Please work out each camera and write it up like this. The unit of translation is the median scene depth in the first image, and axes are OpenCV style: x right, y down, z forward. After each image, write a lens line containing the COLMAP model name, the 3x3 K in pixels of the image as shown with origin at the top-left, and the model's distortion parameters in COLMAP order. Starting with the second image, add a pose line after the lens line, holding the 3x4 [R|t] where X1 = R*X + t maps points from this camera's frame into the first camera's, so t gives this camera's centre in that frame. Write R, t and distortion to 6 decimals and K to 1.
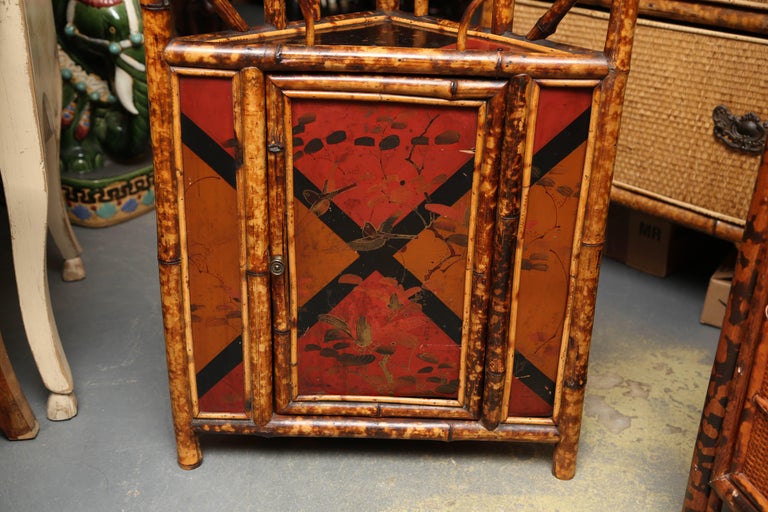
lens RADIAL K [[867.2, 0, 384.0], [0, 867.2, 256.0], [0, 0, 1]] dist [0.066722, 0.009287]
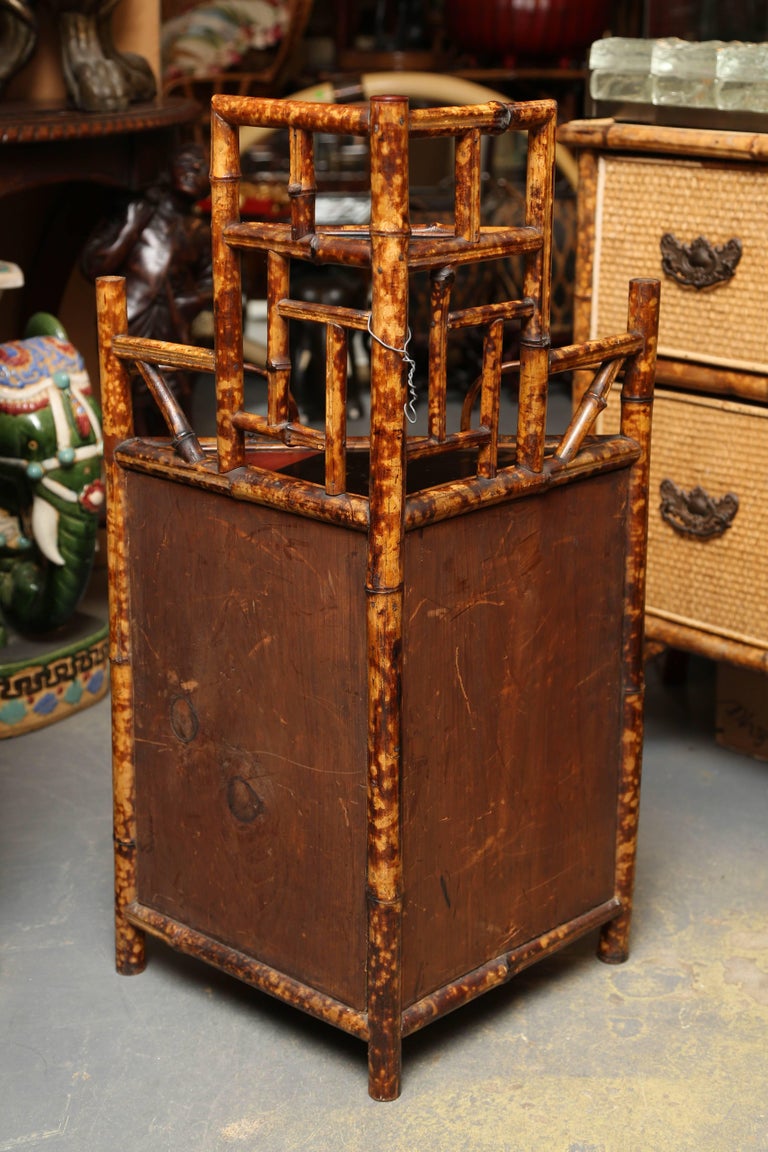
lens RADIAL K [[1772.0, 0, 384.0], [0, 1772.0, 576.0], [0, 0, 1]] dist [0.148508, 0.013027]
pose [[0.998319, -0.023816, -0.052840, 0.039614], [0.015617, 0.988489, -0.150482, 0.063143], [0.055816, 0.149404, 0.987200, -0.379982]]
